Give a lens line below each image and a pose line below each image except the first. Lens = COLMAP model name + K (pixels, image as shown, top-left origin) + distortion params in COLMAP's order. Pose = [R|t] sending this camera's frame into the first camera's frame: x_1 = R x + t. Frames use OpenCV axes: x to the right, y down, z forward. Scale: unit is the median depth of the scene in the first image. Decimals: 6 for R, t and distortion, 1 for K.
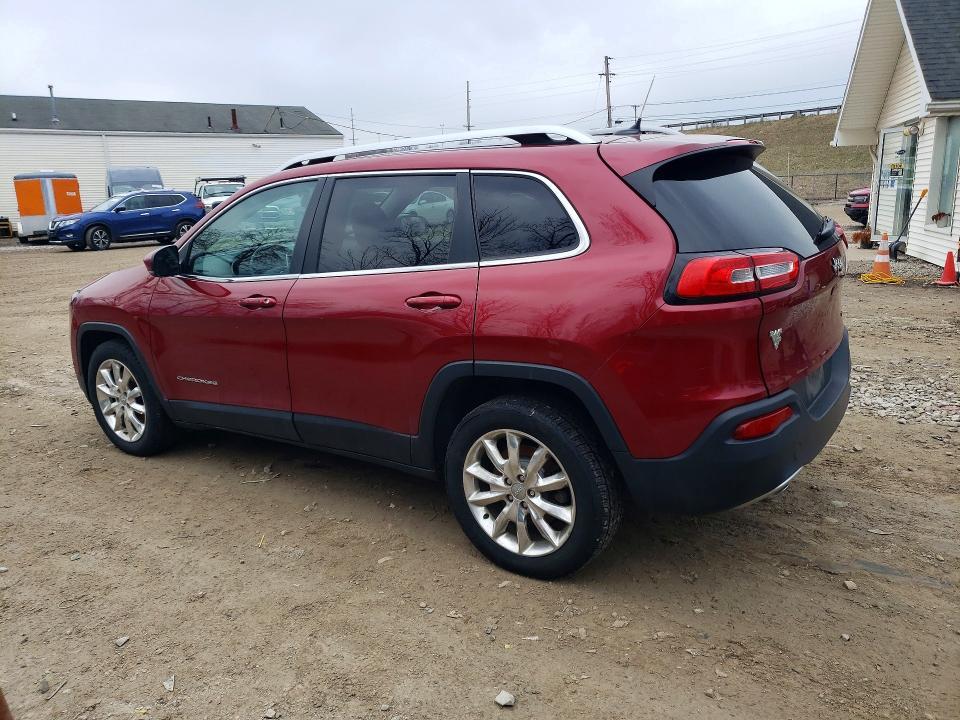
lens RADIAL K [[739.5, 0, 480.0], [0, 739.5, 360.0], [0, 0, 1]] dist [0.030005, -0.001467]
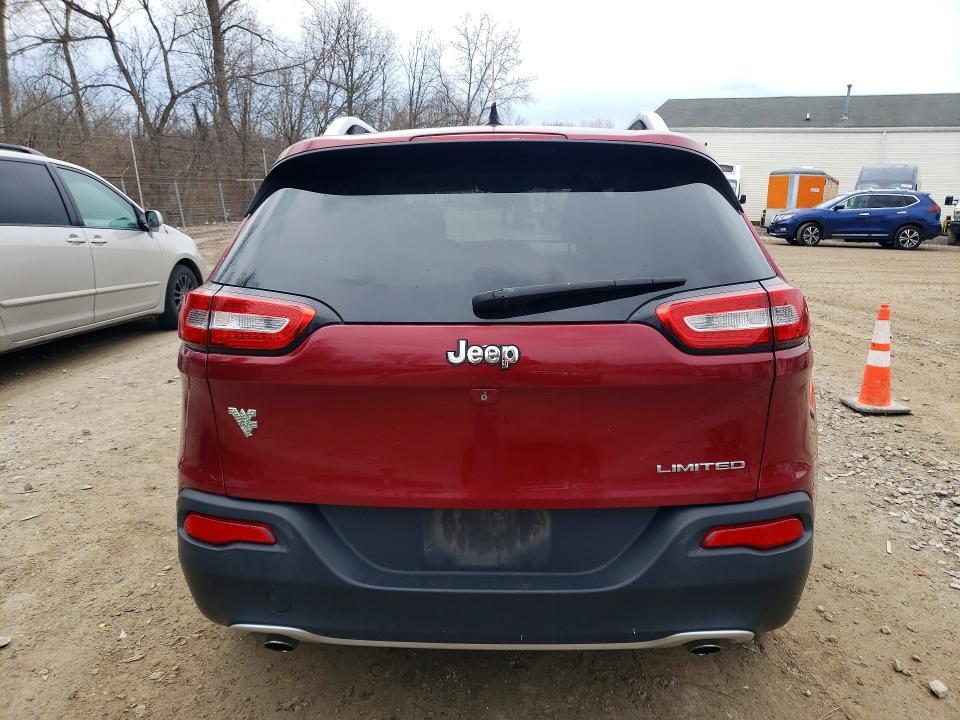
lens RADIAL K [[739.5, 0, 480.0], [0, 739.5, 360.0], [0, 0, 1]] dist [0.030005, -0.001467]
pose [[0.554698, 0.237948, -0.797302, 0.087648], [-0.235167, 0.964001, 0.124087, -0.018331], [0.798127, 0.118668, 0.590688, 0.062189]]
